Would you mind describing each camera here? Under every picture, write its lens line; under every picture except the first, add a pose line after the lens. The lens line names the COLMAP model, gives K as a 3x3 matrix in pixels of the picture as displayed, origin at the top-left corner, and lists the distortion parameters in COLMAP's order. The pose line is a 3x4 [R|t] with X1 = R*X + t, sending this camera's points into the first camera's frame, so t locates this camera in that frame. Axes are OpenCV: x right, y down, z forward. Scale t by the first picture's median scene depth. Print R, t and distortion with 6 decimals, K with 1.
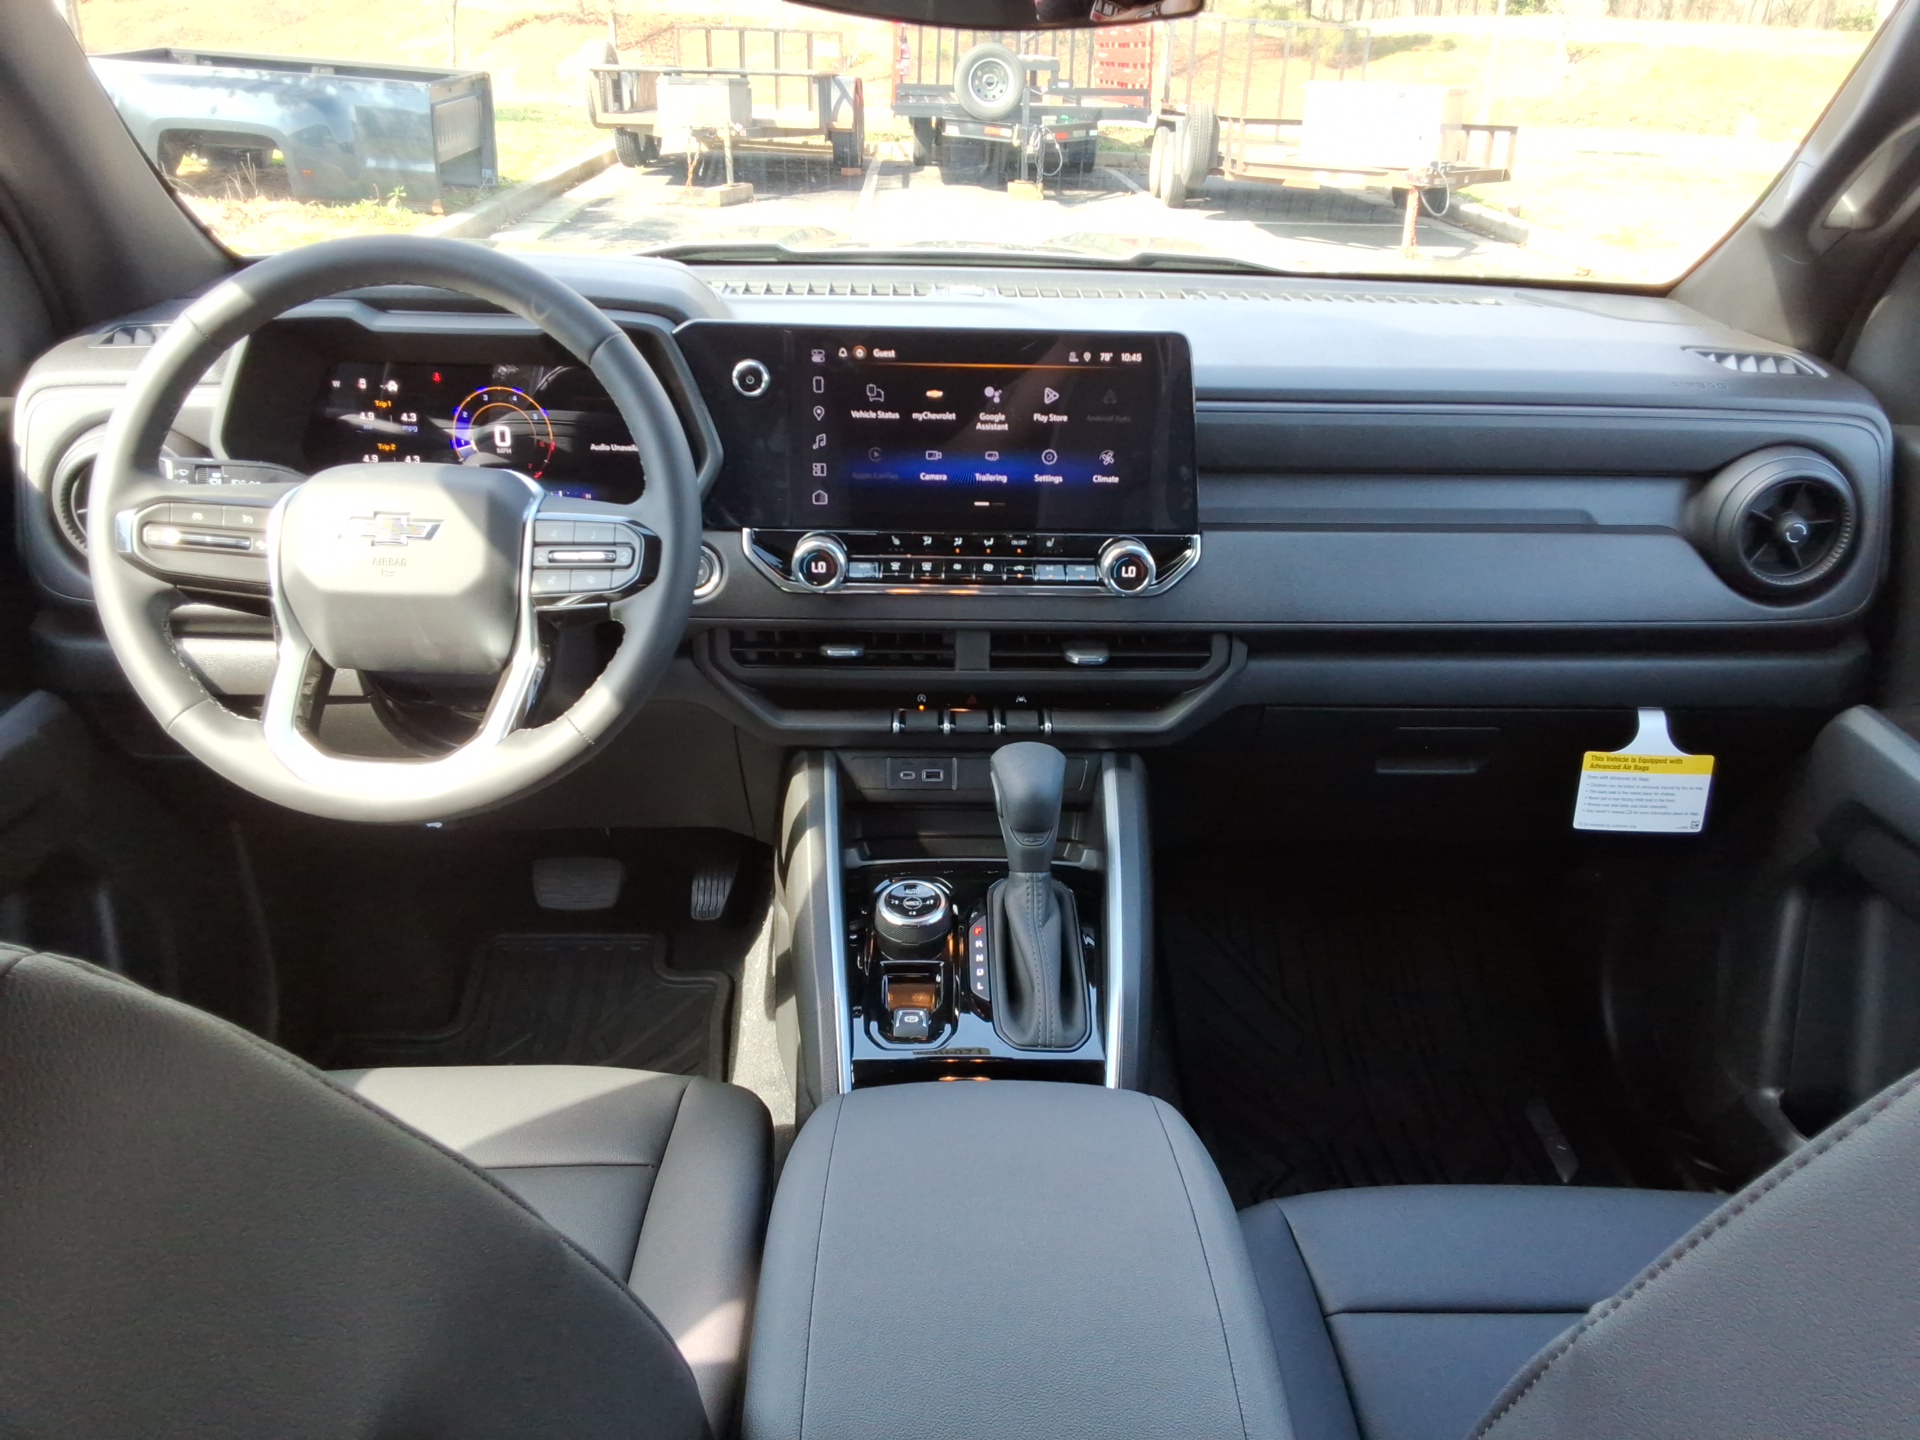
lens RADIAL K [[1545.1, 0, 990.3], [0, 1545.1, 684.1], [0, 0, 1]] dist [0.102801, -0.156403]
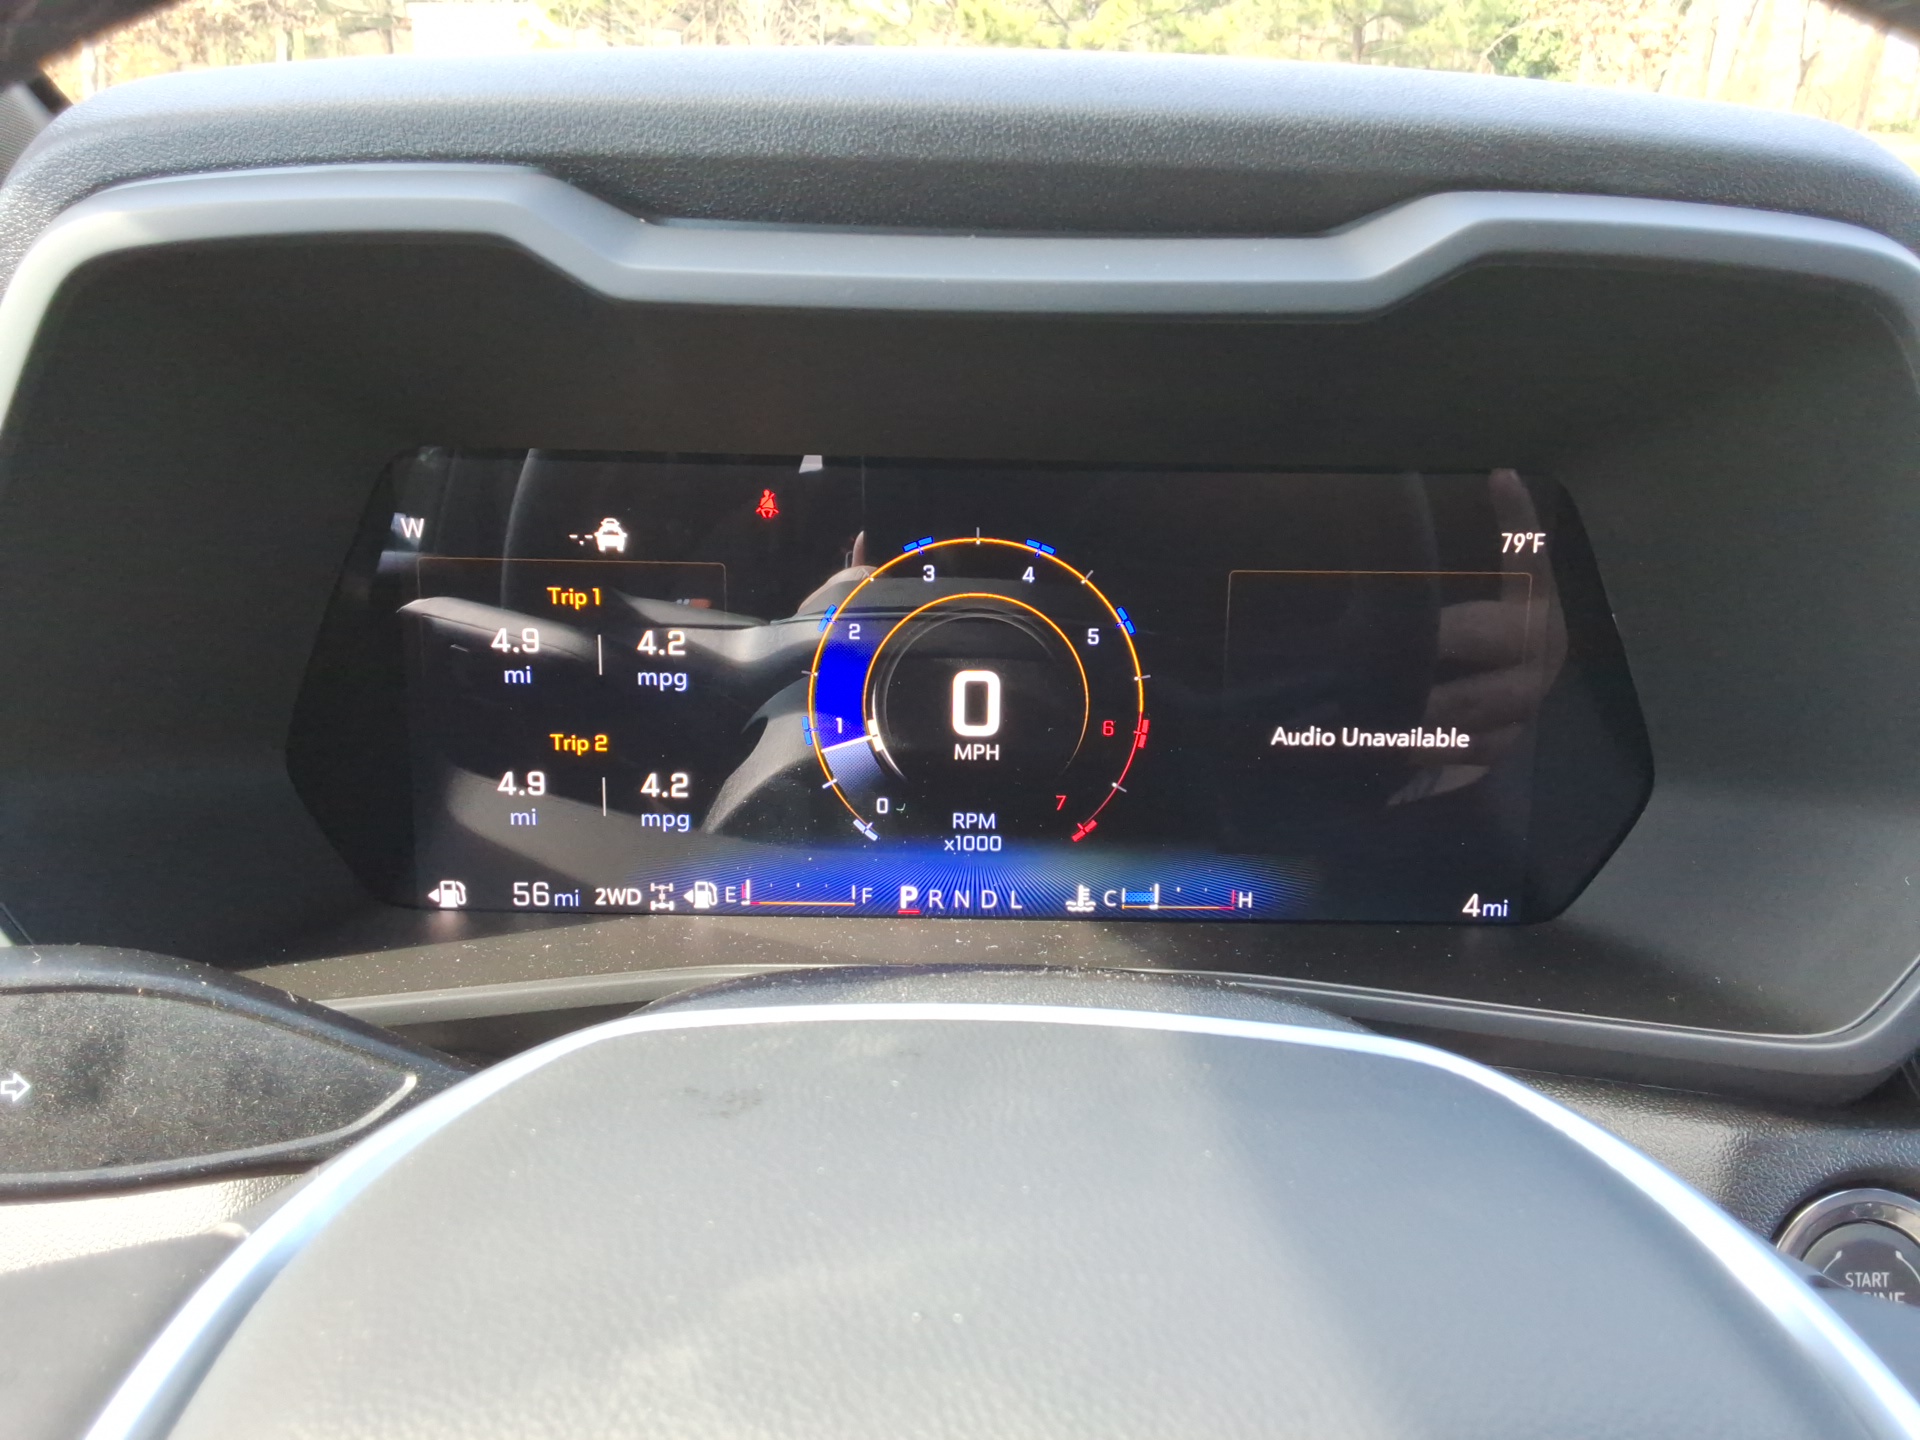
lens RADIAL K [[1545.1, 0, 976.8], [0, 1545.1, 728.6], [0, 0, 1]] dist [0.102801, -0.156403]
pose [[0.999743, 0.000712, -0.022680, -0.330406], [-0.001616, 0.999203, -0.039881, -0.154309], [0.022633, 0.039907, 0.998947, 0.773086]]
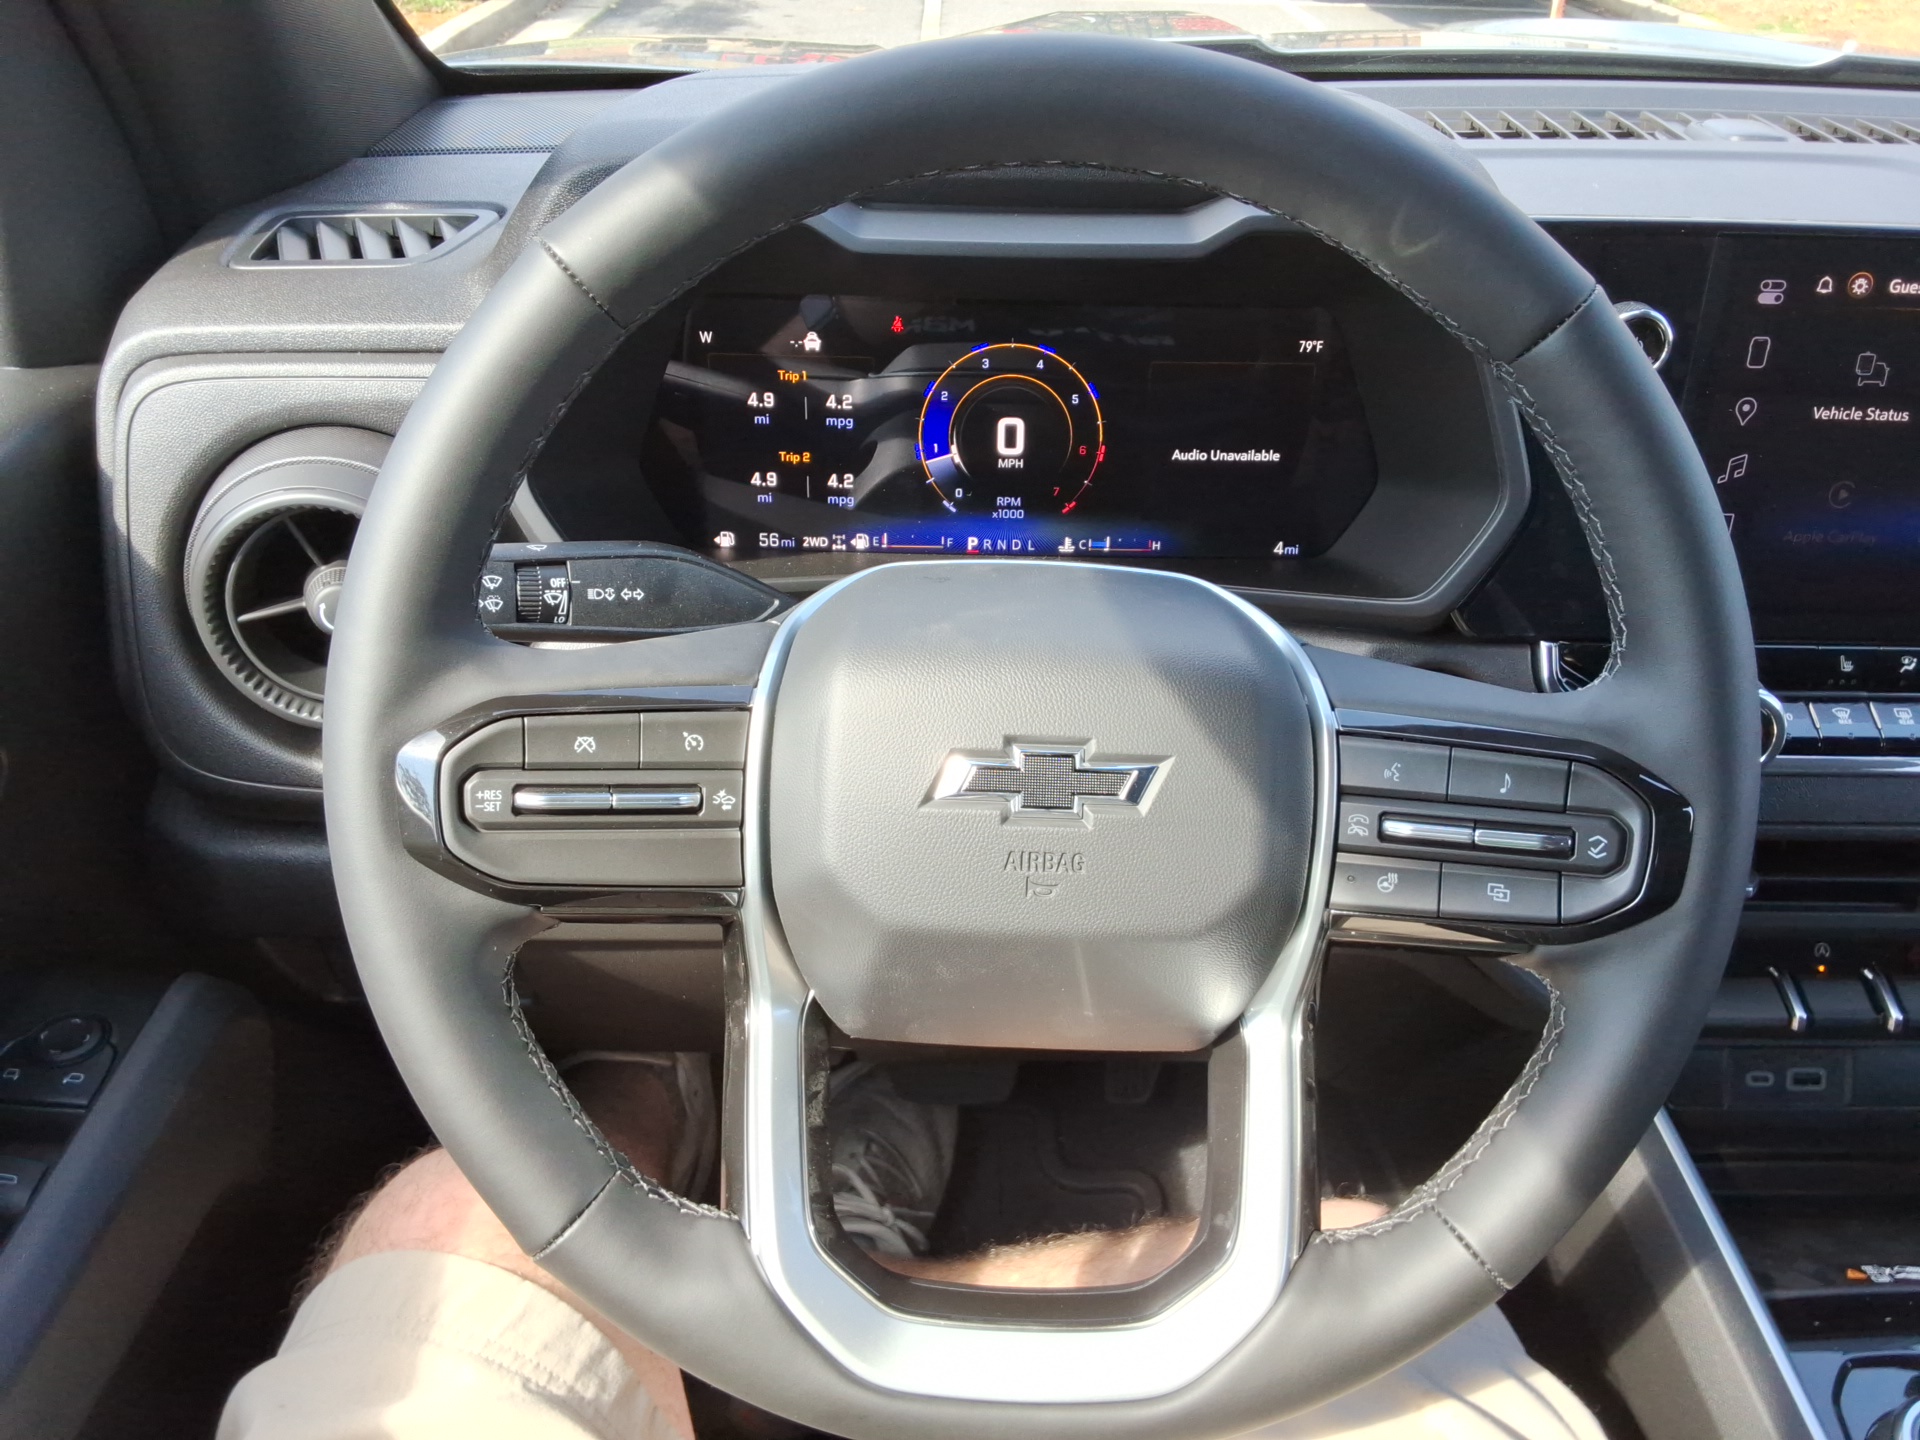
lens RADIAL K [[1545.1, 0, 983.7], [0, 1545.1, 711.5], [0, 0, 1]] dist [0.102801, -0.156403]
pose [[0.999744, 0.008398, -0.020997, -0.334616], [-0.005554, 0.991231, 0.132027, -0.146775], [0.021921, -0.131876, 0.991024, 0.508626]]
